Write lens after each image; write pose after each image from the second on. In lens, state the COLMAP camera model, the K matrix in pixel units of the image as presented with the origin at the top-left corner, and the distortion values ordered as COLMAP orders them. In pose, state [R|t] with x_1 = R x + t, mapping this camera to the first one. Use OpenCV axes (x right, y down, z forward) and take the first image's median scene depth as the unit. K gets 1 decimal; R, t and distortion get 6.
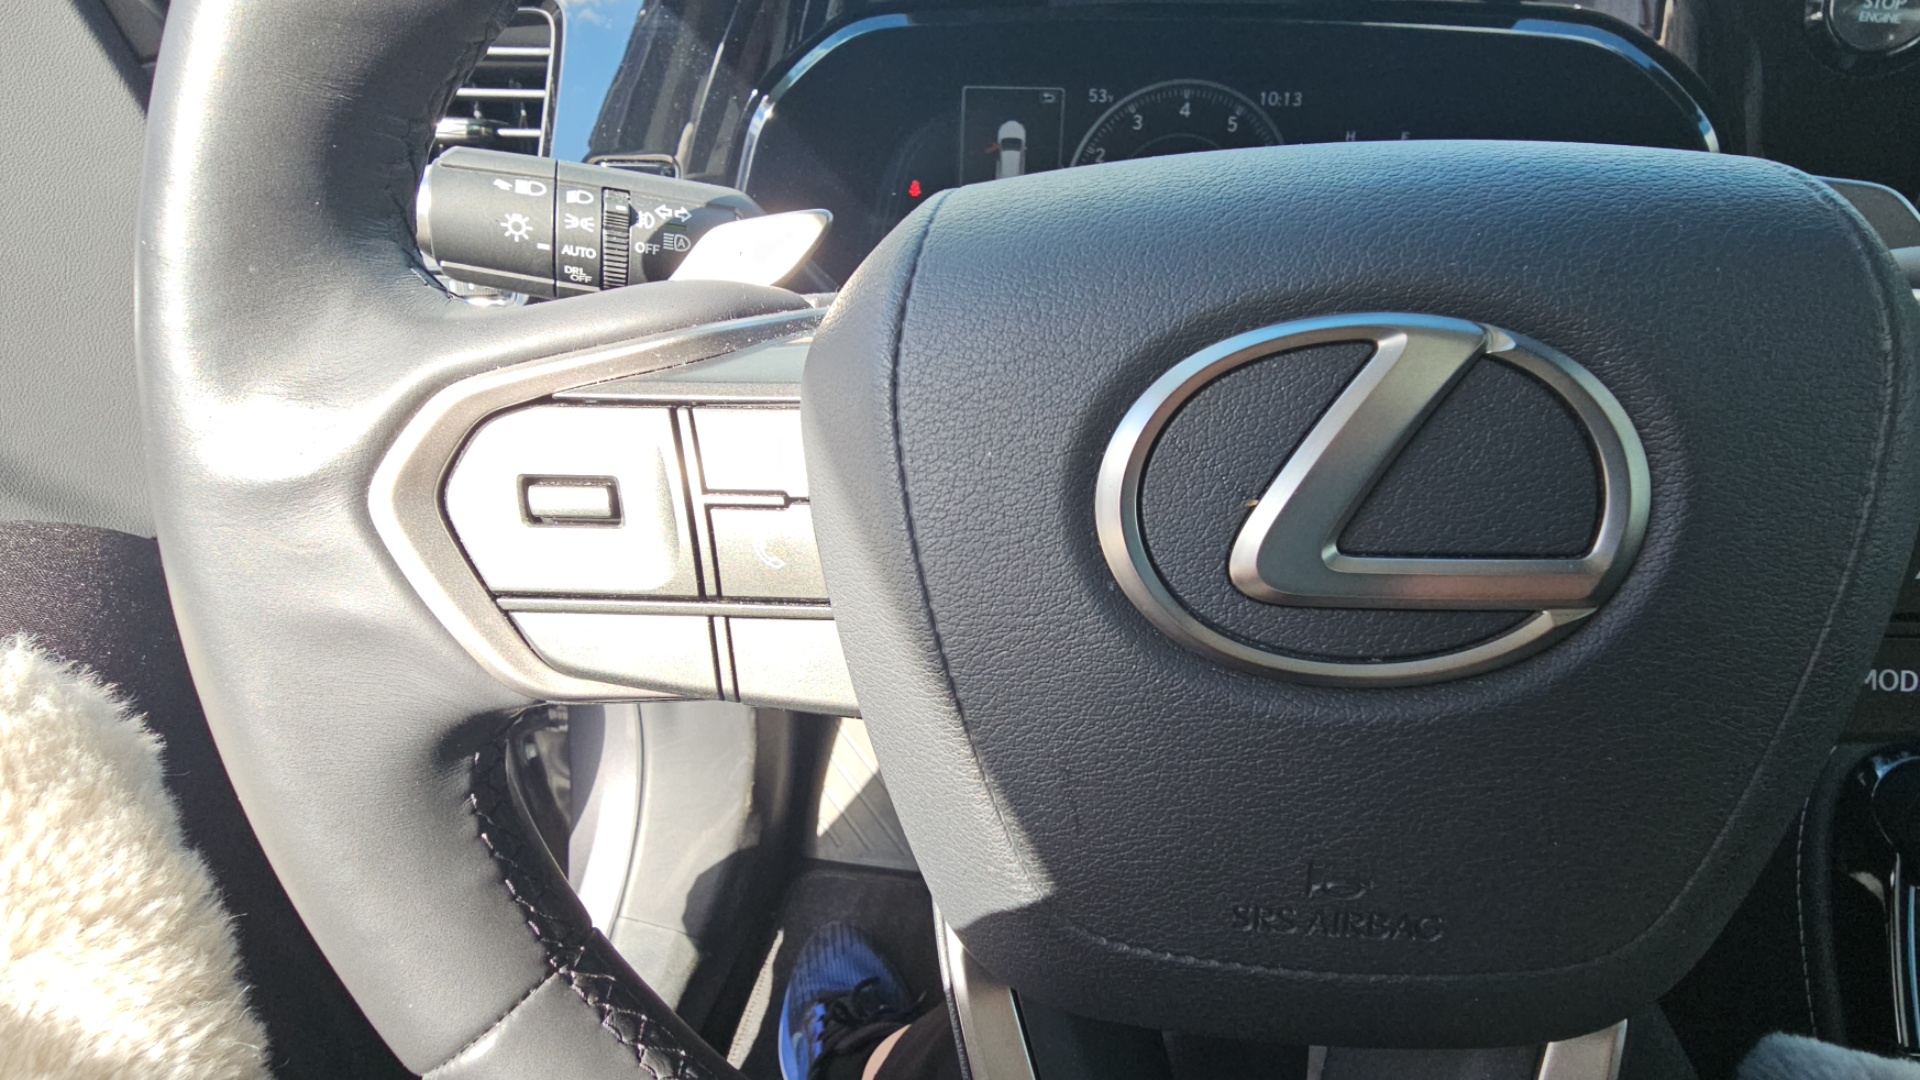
lens RADIAL K [[855.2, 0, 990.5], [0, 855.2, 546.9], [0, 0, 1]] dist [0.006313, -0.007358]
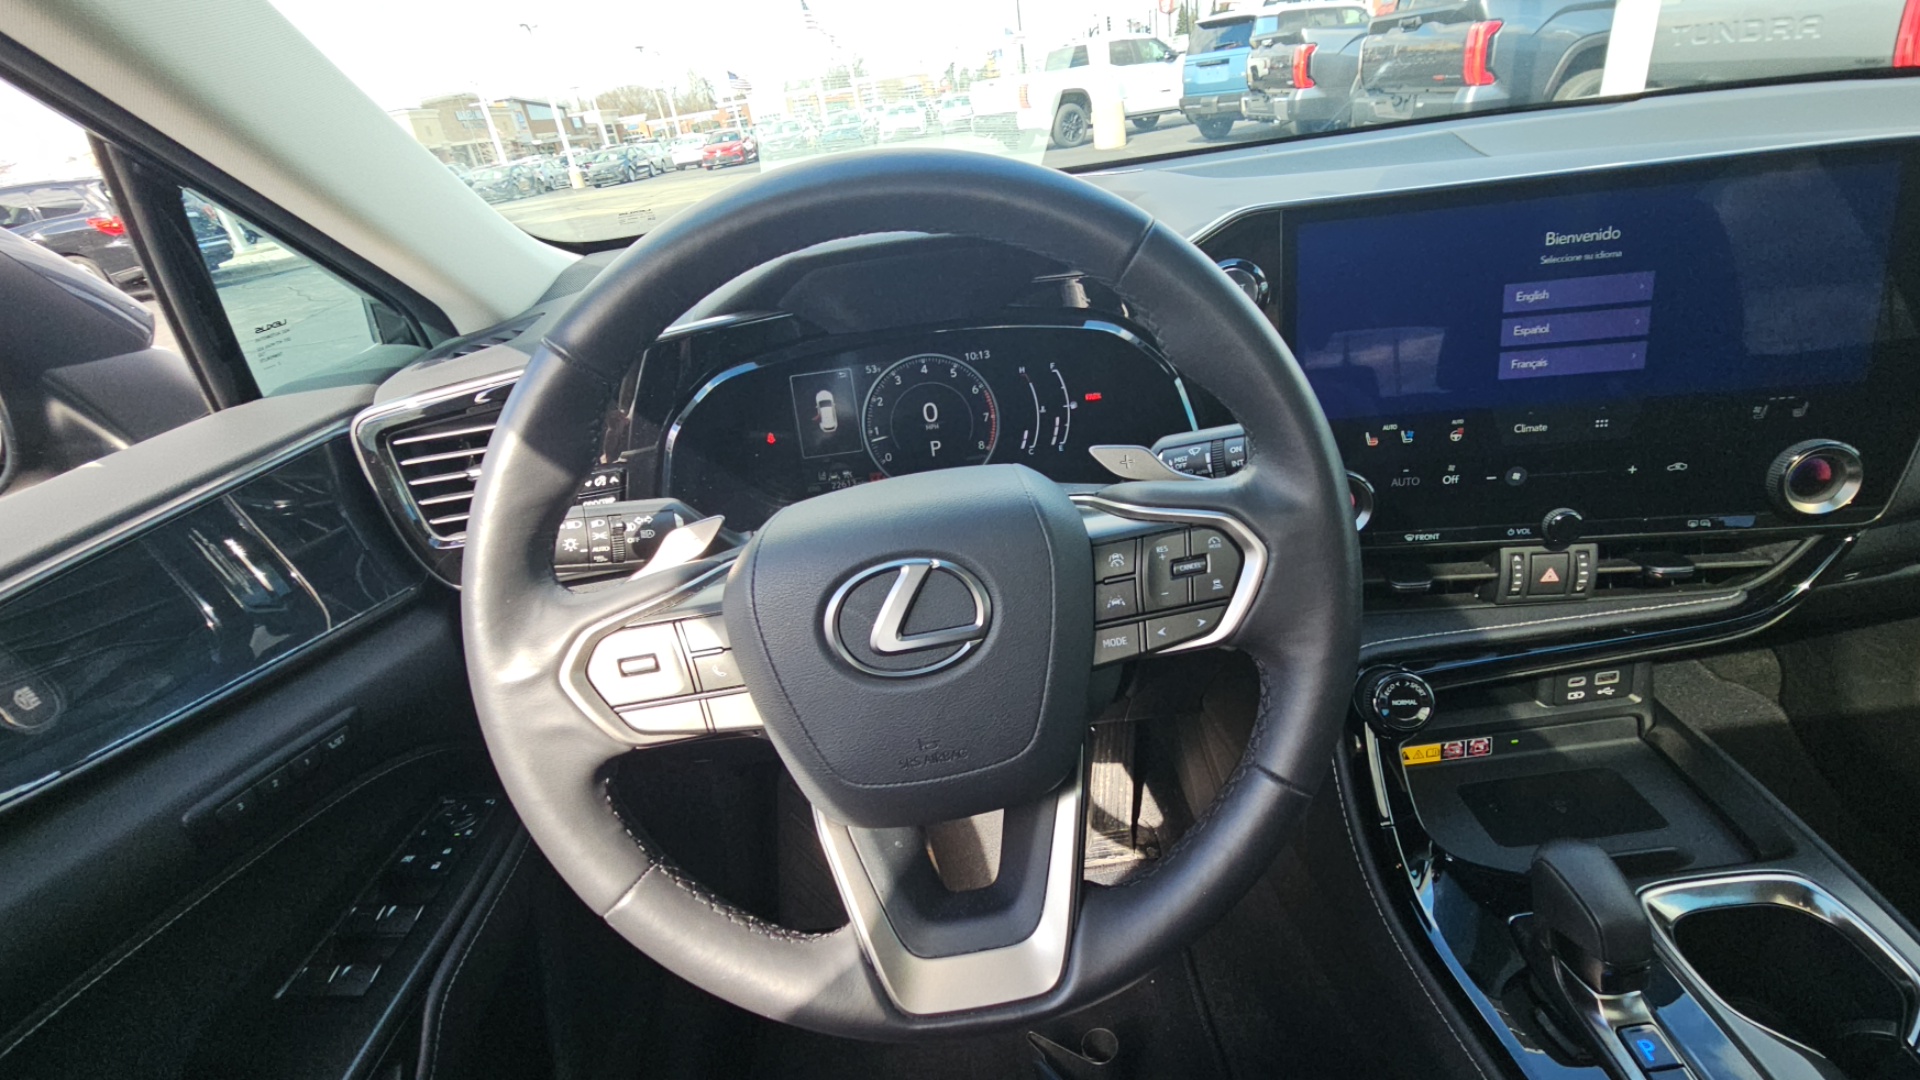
lens RADIAL K [[855.2, 0, 977.3], [0, 855.2, 541.9], [0, 0, 1]] dist [0.006313, -0.007358]
pose [[0.981681, -0.174323, 0.076904, 0.253611], [0.181912, 0.977563, -0.106200, 0.027761], [-0.056666, 0.118245, 0.991366, -1.111451]]
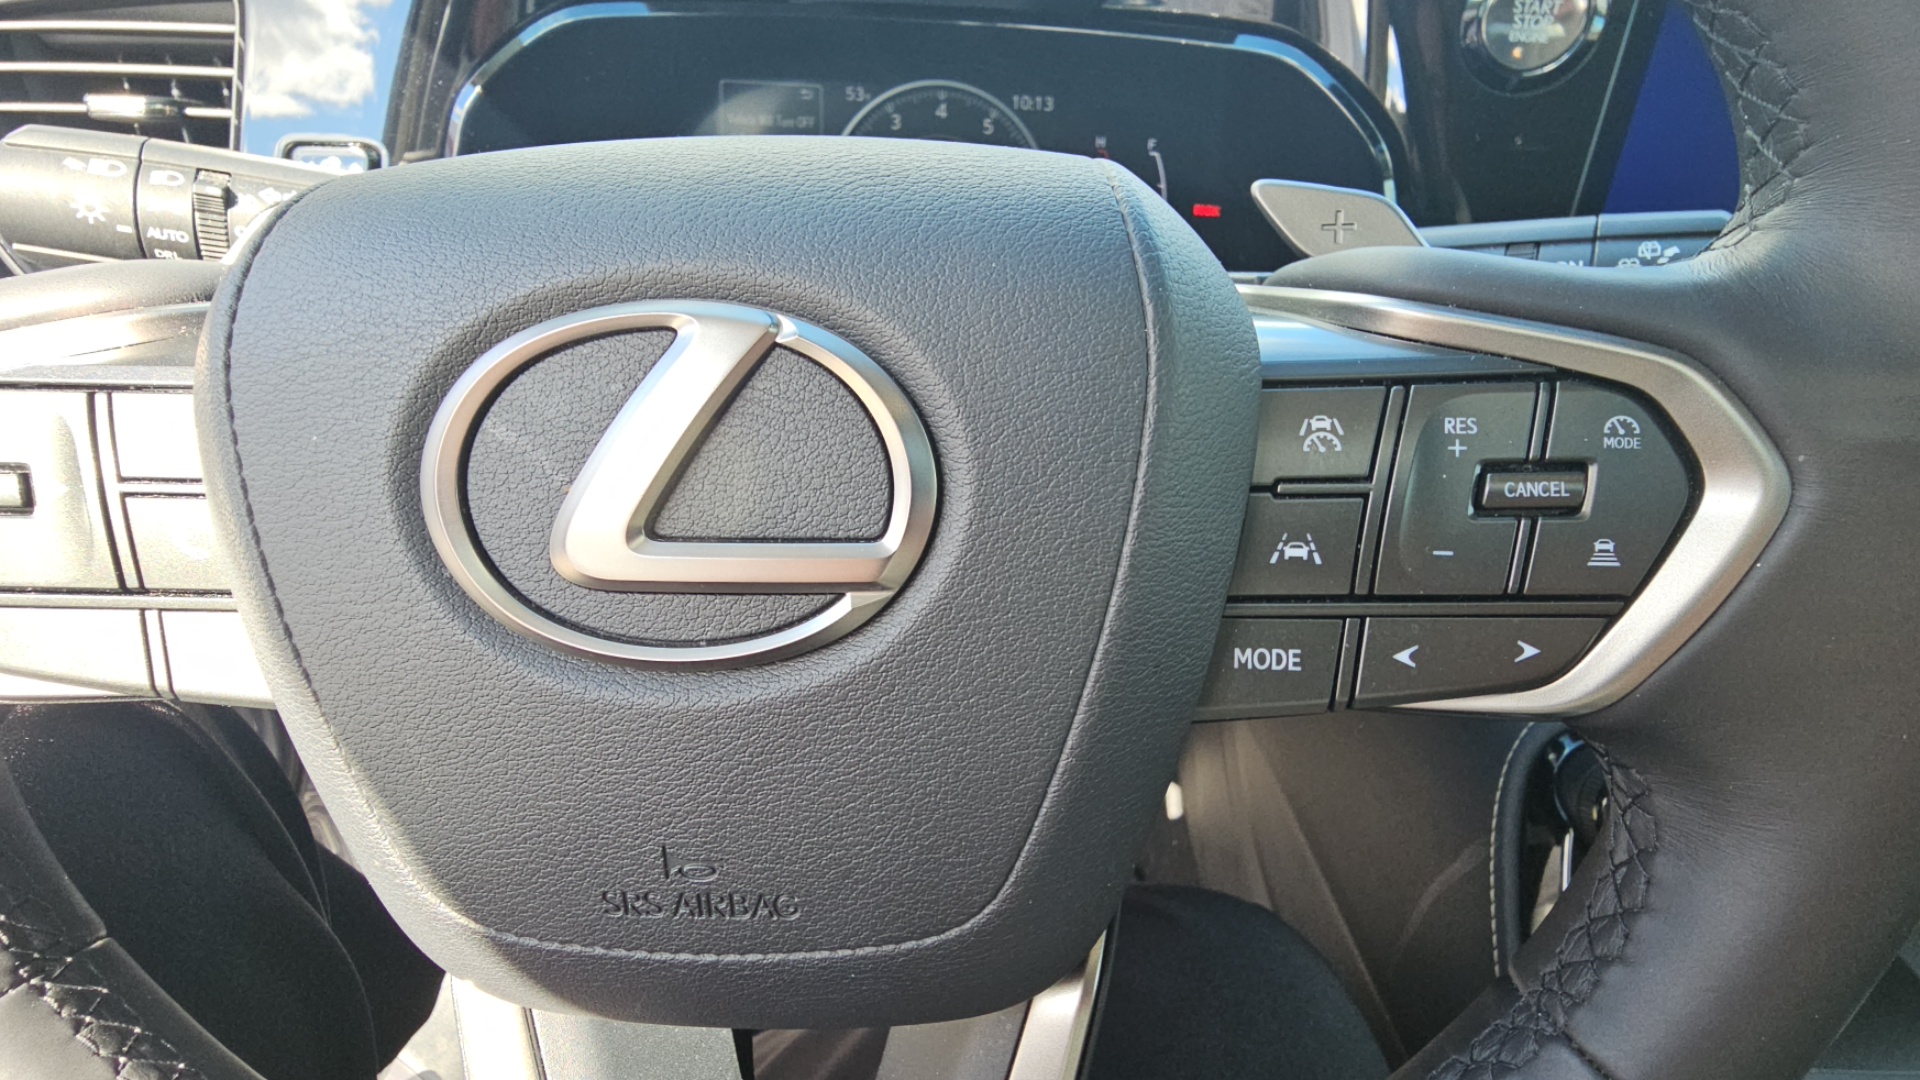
lens RADIAL K [[855.2, 0, 989.2], [0, 855.2, 549.3], [0, 0, 1]] dist [0.006313, -0.007358]
pose [[0.997516, -0.004117, 0.070317, 0.375330], [0.004181, 0.999991, -0.000766, 0.012102], [-0.070313, 0.001058, 0.997524, -0.017045]]
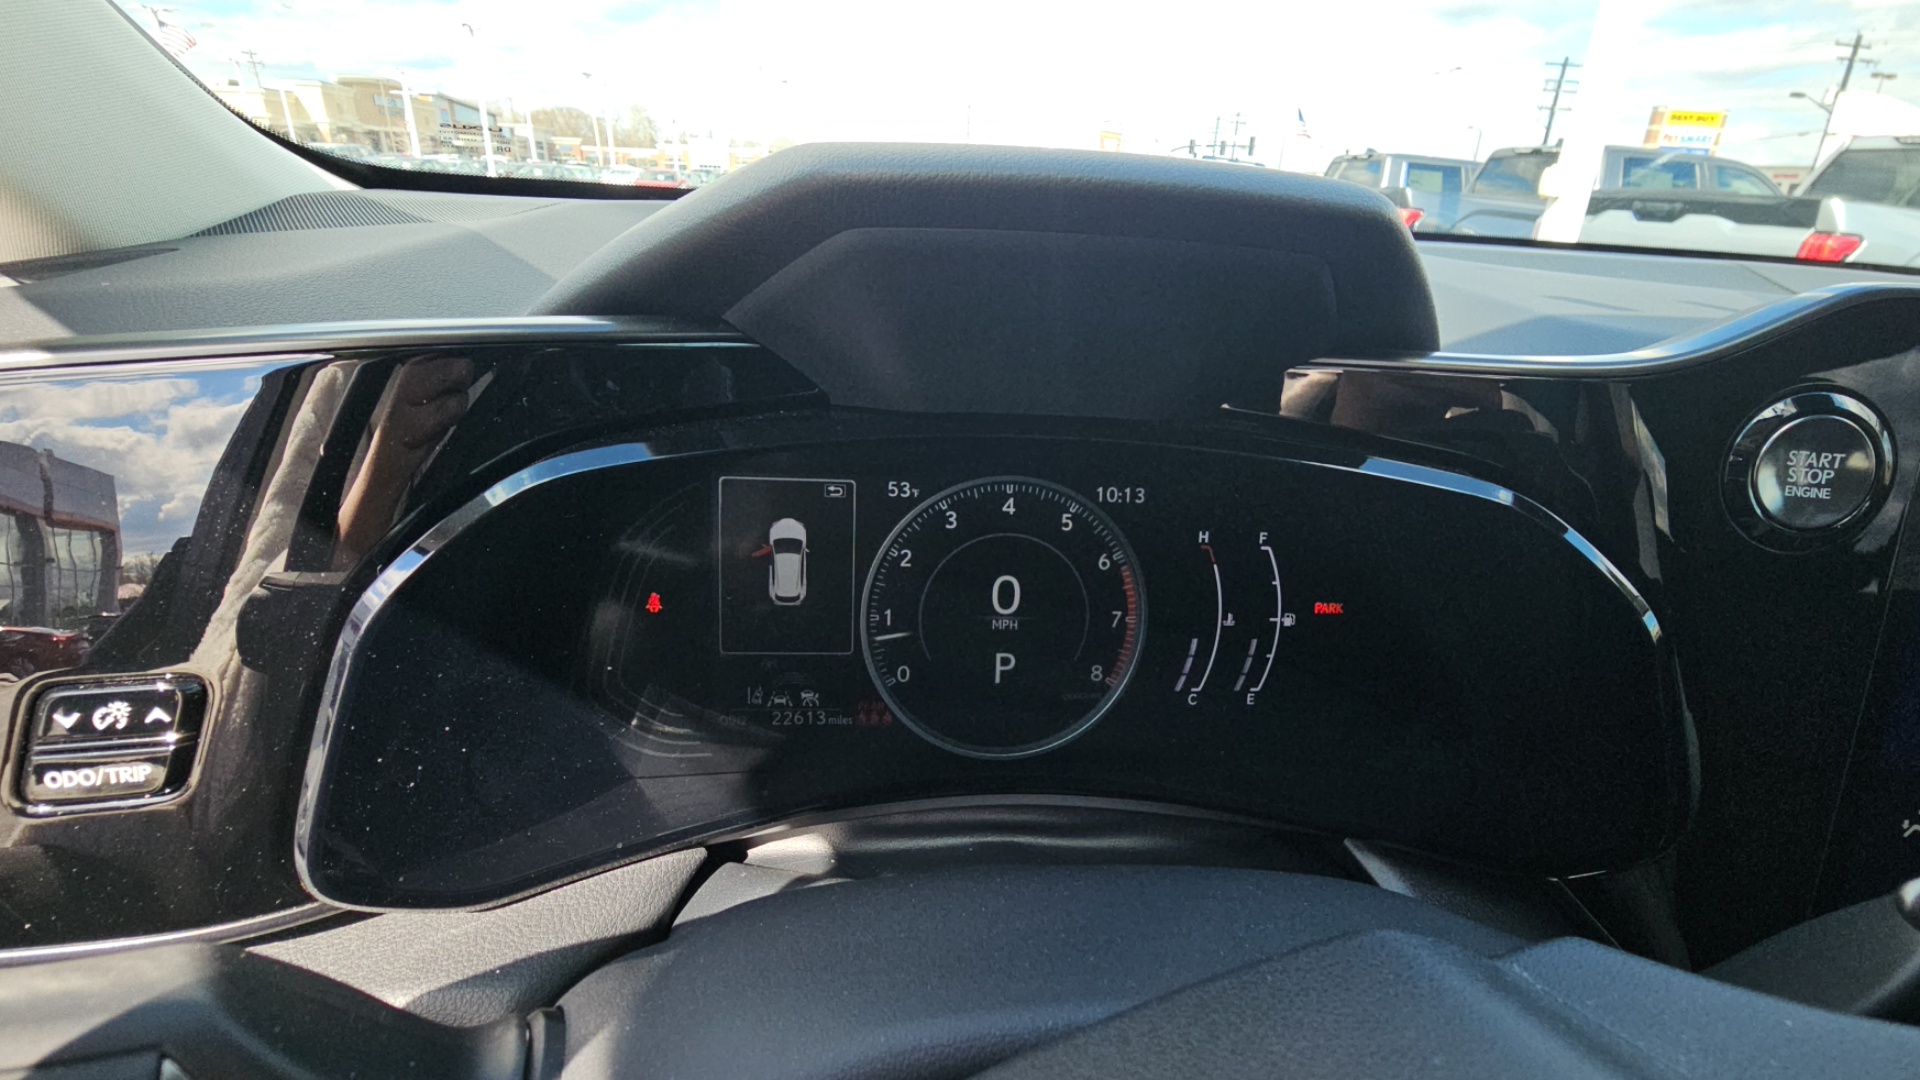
lens RADIAL K [[855.2, 0, 986.9], [0, 855.2, 541.7], [0, 0, 1]] dist [0.006313, -0.007358]
pose [[0.973155, -0.025892, 0.228691, 0.041656], [0.068945, 0.980816, -0.182336, -0.595753], [-0.219583, 0.193208, 0.956271, 0.438517]]
